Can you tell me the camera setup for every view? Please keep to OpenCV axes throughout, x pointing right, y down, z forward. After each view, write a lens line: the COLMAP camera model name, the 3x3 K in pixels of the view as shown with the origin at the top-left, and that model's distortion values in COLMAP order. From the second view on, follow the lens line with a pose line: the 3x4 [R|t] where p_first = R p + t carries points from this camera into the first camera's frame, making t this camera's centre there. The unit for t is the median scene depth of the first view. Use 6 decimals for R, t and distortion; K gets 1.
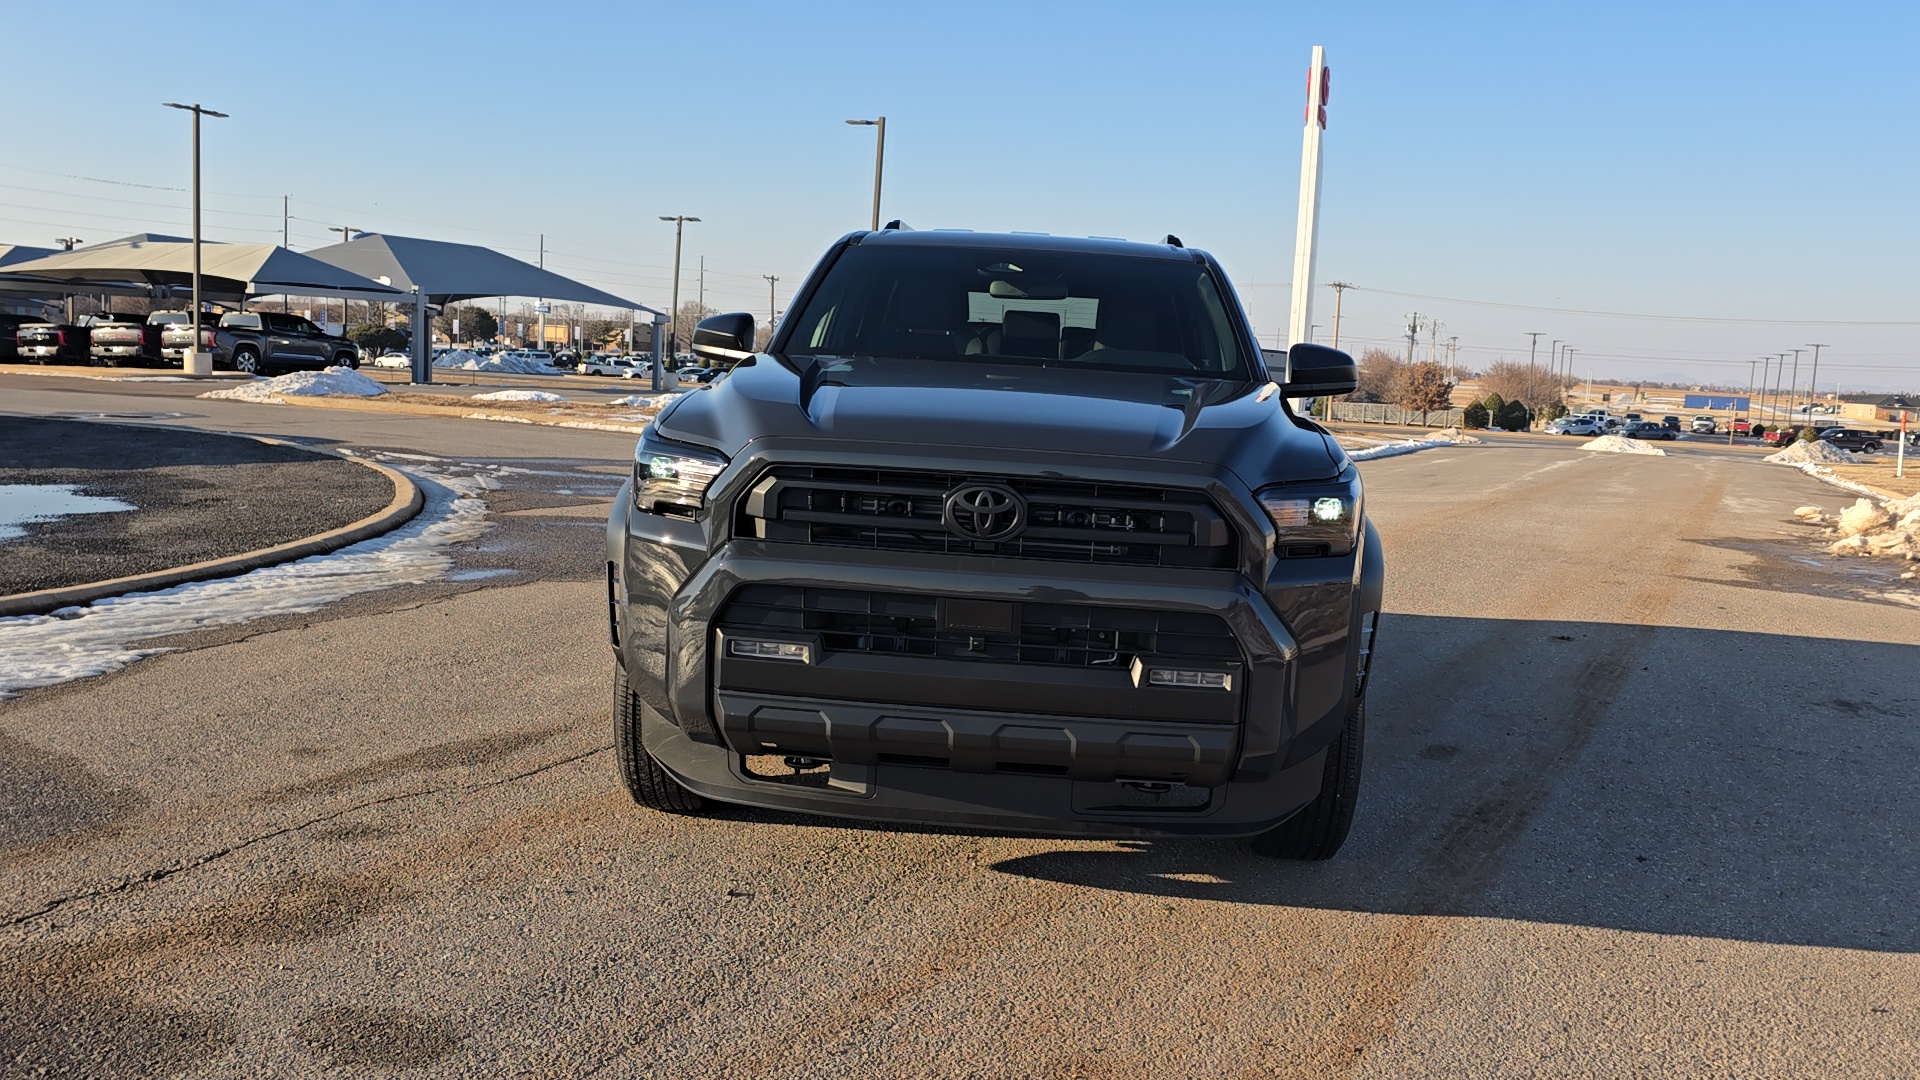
lens RADIAL K [[1606.9, 0, 960.0], [0, 1606.9, 540.0], [0, 0, 1]] dist [-0.000327, 0.001015]
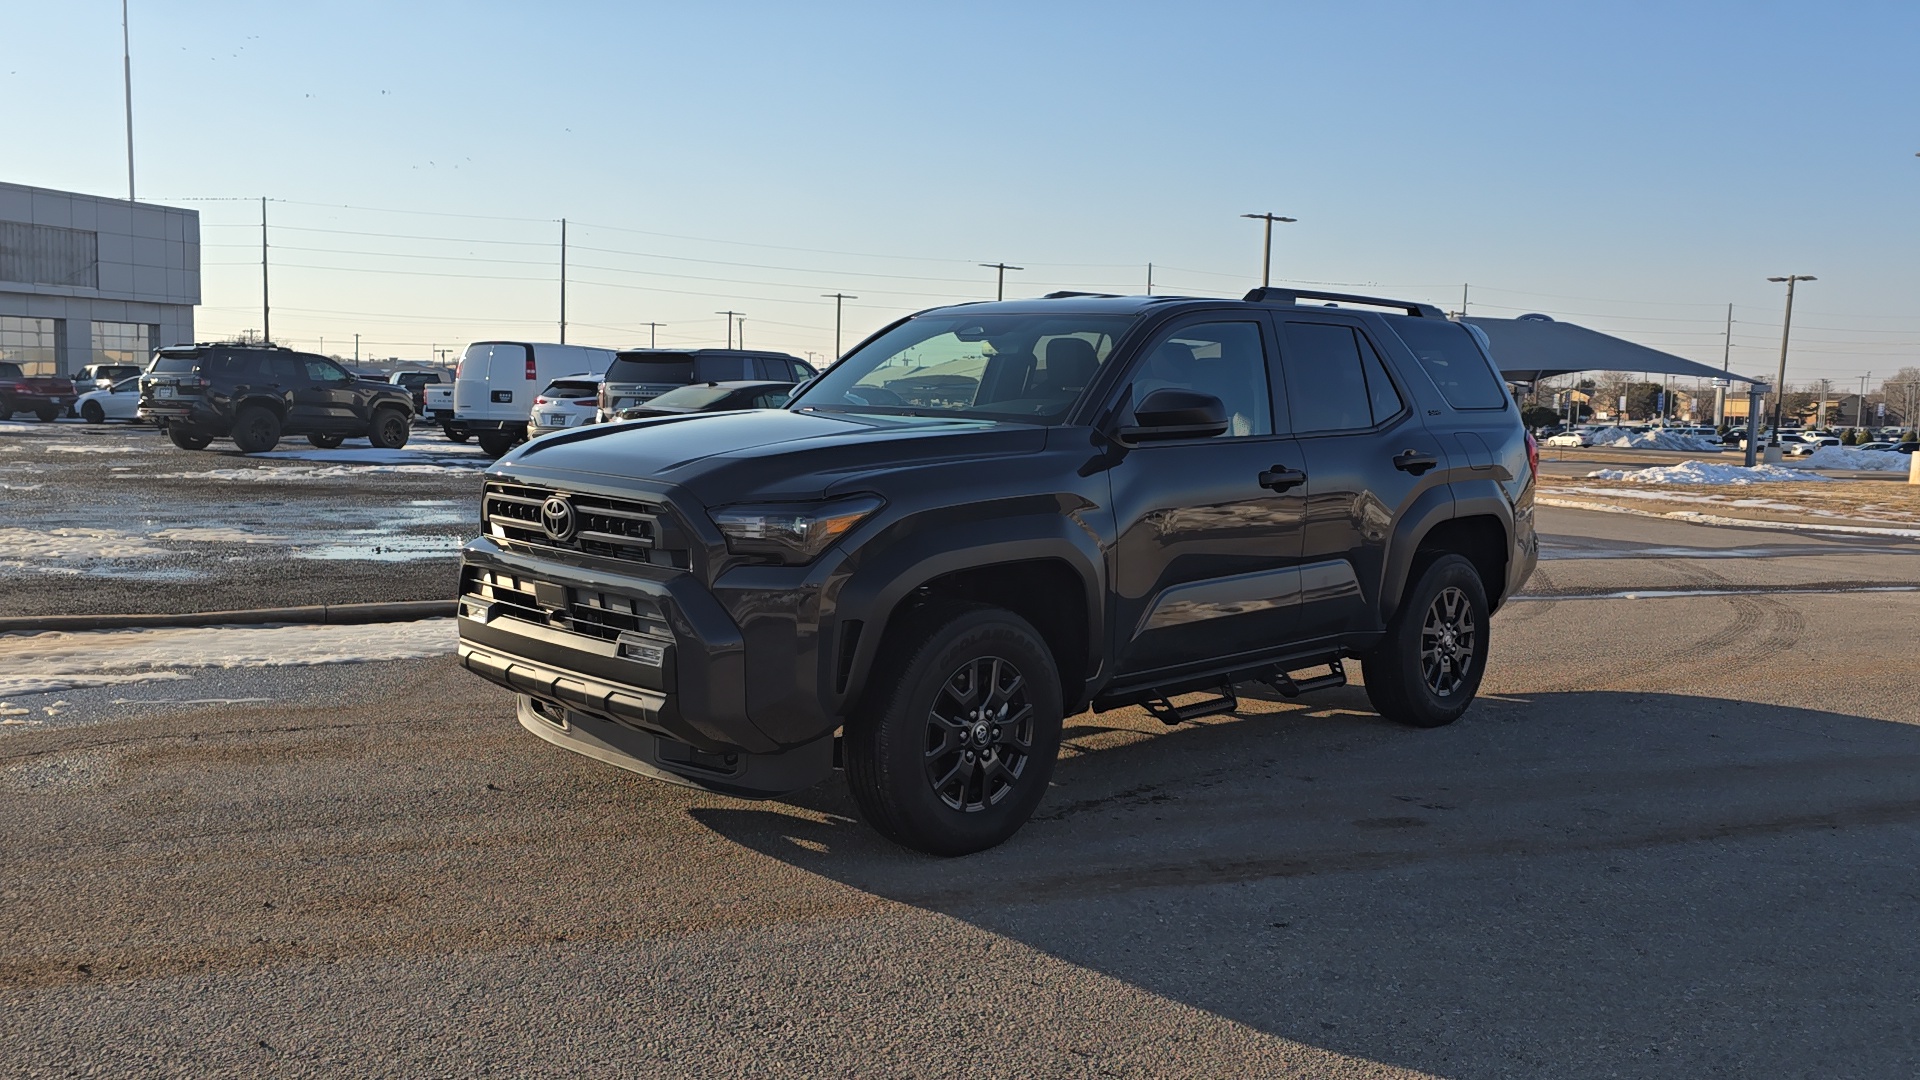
lens RADIAL K [[1606.9, 0, 960.0], [0, 1606.9, 540.0], [0, 0, 1]] dist [-0.000327, 0.001015]
pose [[0.751184, 0.030350, -0.659395, 0.089309], [-0.062768, 0.997700, -0.025585, 0.001082], [0.657102, 0.060608, 0.751361, 0.016197]]
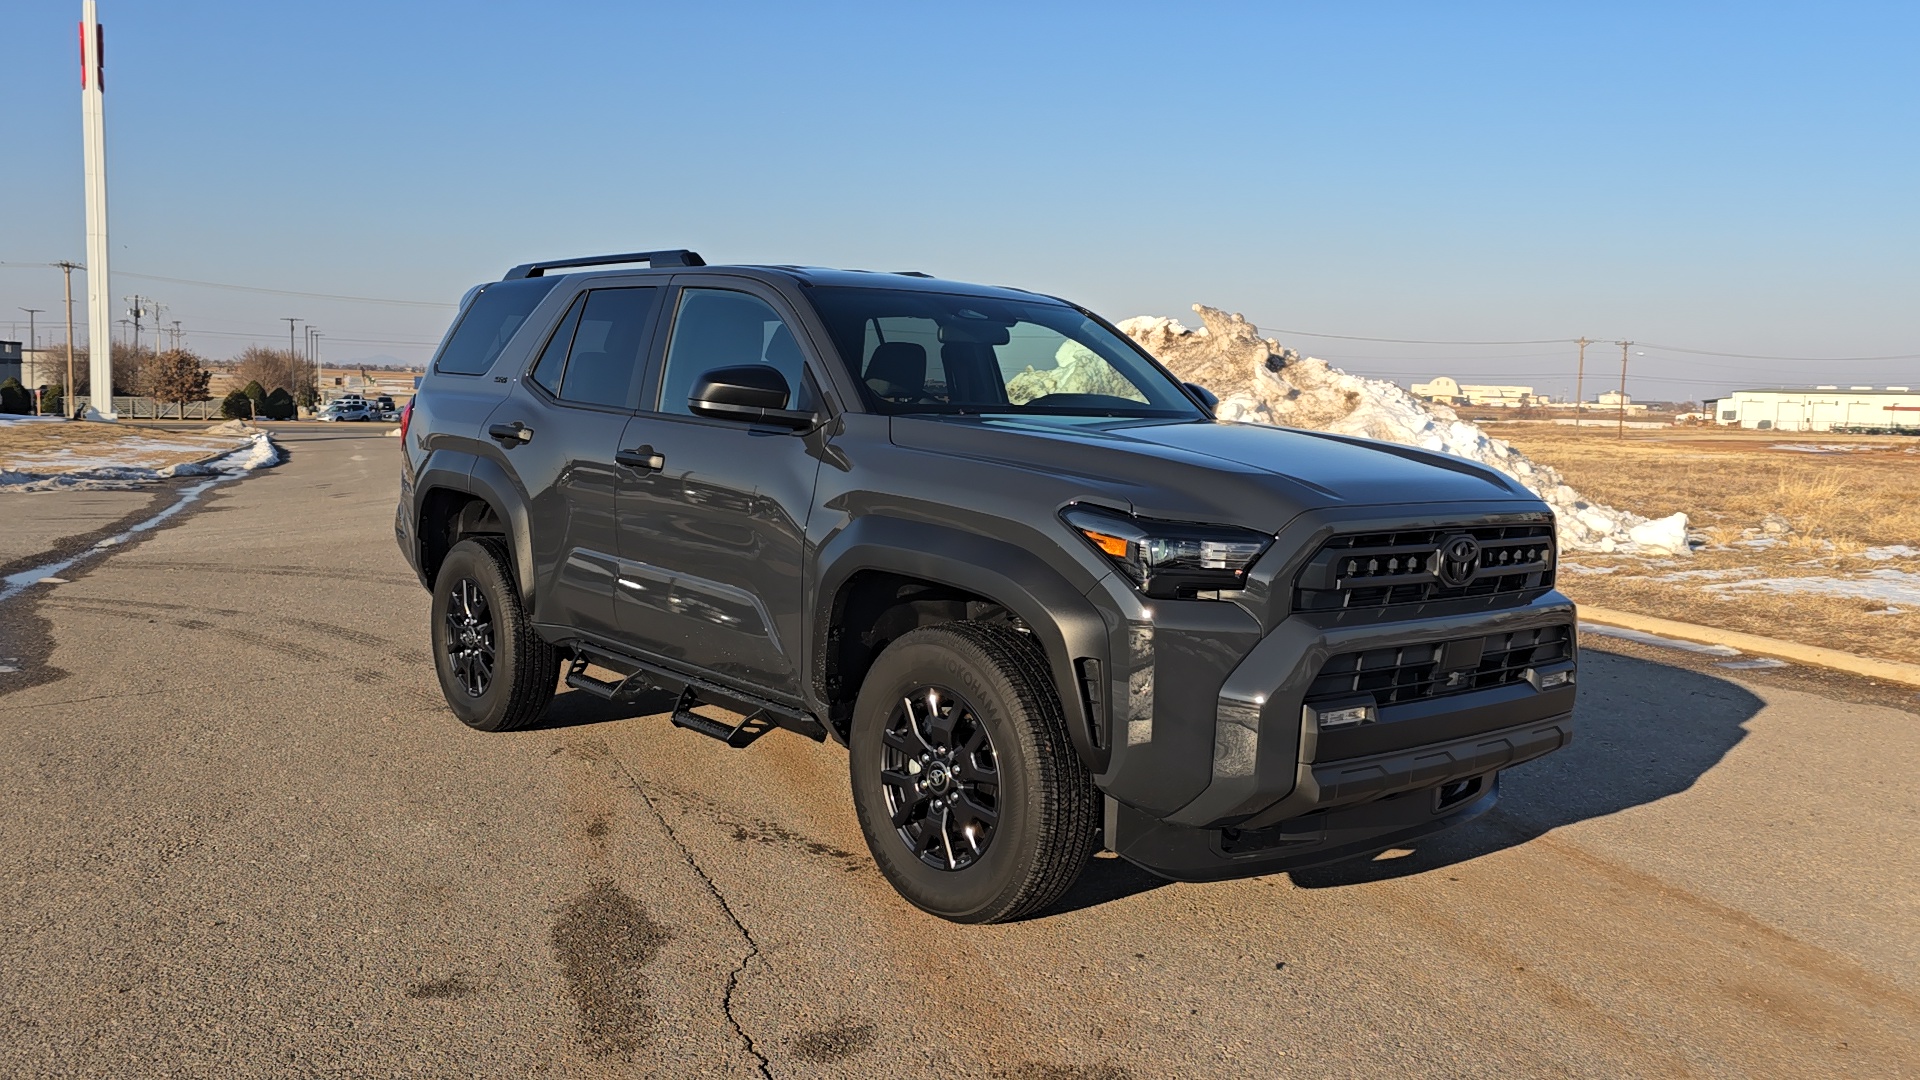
lens RADIAL K [[1606.9, 0, 960.0], [0, 1606.9, 540.0], [0, 0, 1]] dist [-0.000327, 0.001015]
pose [[0.714609, -0.097832, 0.692649, -0.077596], [0.089978, 0.994802, 0.047679, -0.008964], [-0.693713, 0.028251, 0.719697, 0.033617]]
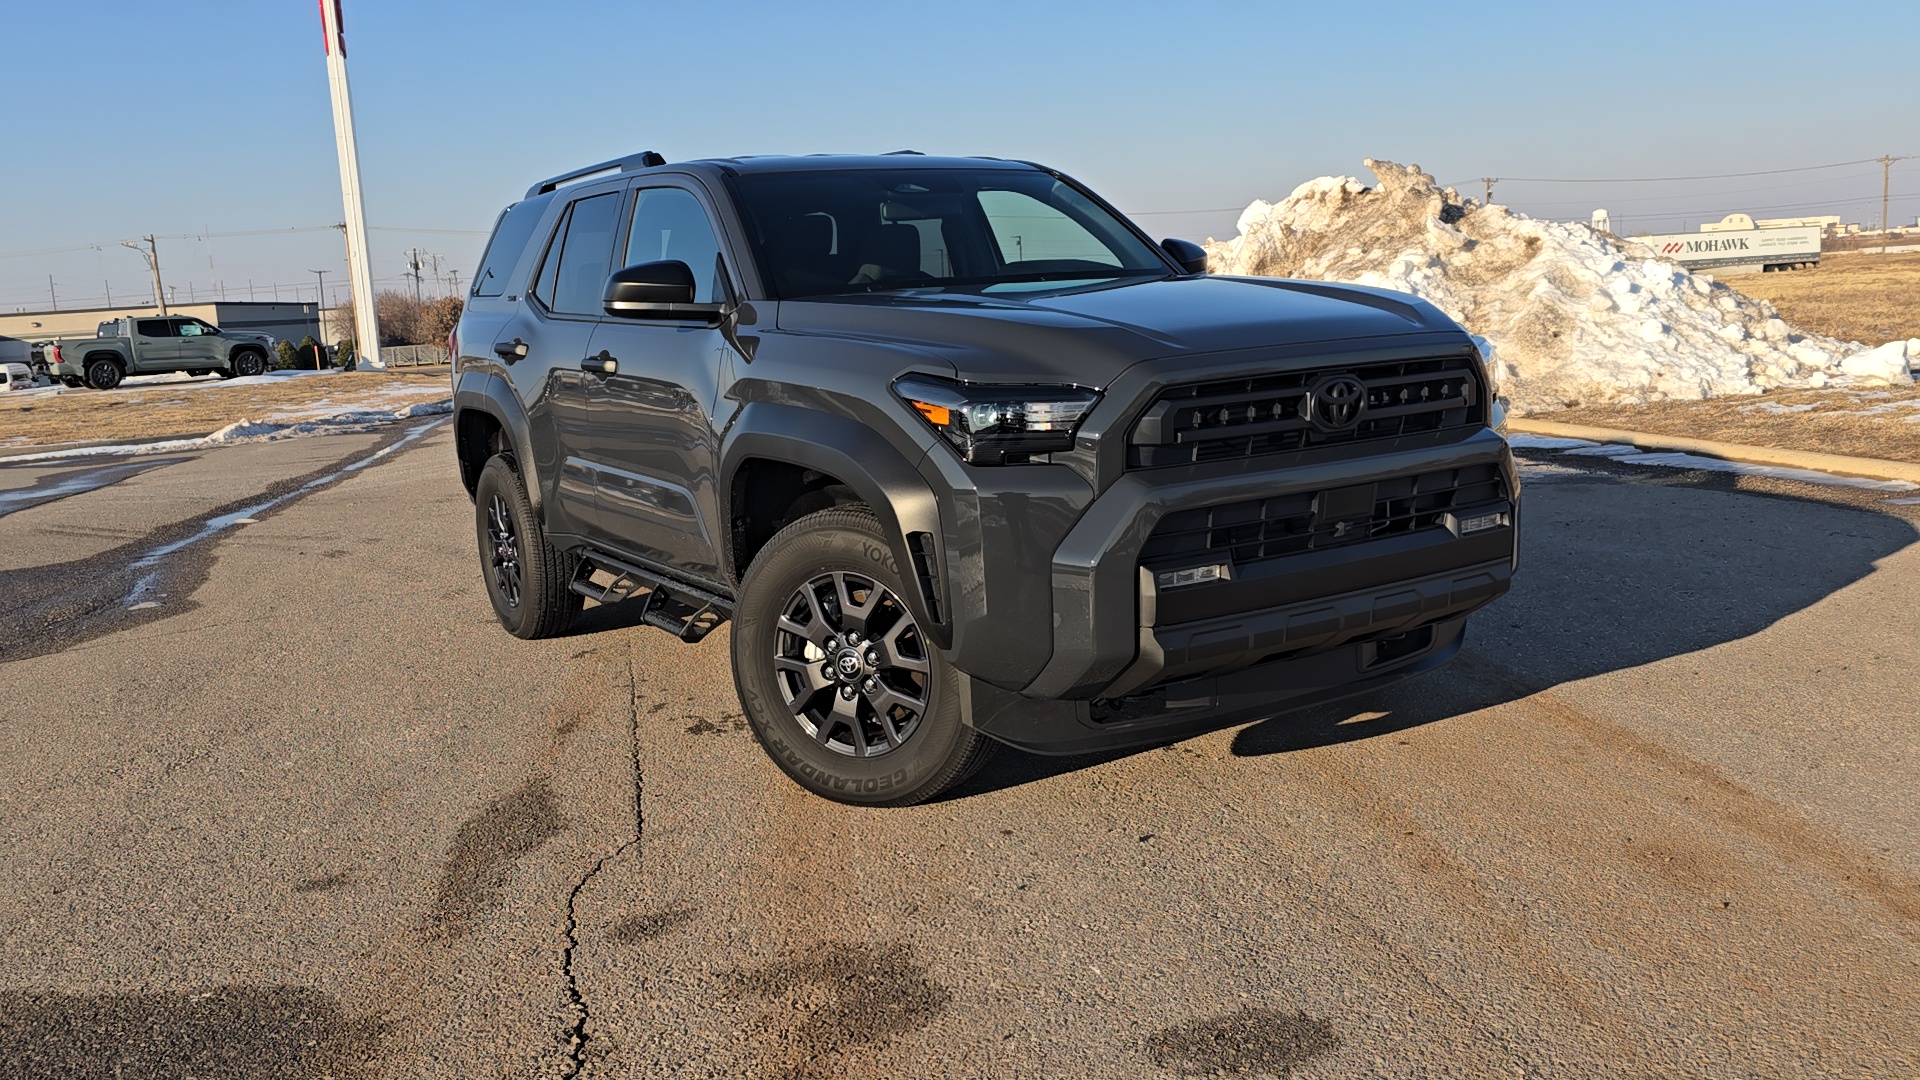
lens RADIAL K [[1614.6, 0, 979.7], [0, 1614.6, 525.9], [0, 0, 1]] dist [-0.000400, 0.005397]
pose [[0.804579, -0.183041, 0.564932, -0.059727], [0.165069, 0.982756, 0.083327, -0.004956], [-0.570443, 0.026210, 0.820919, 0.020962]]
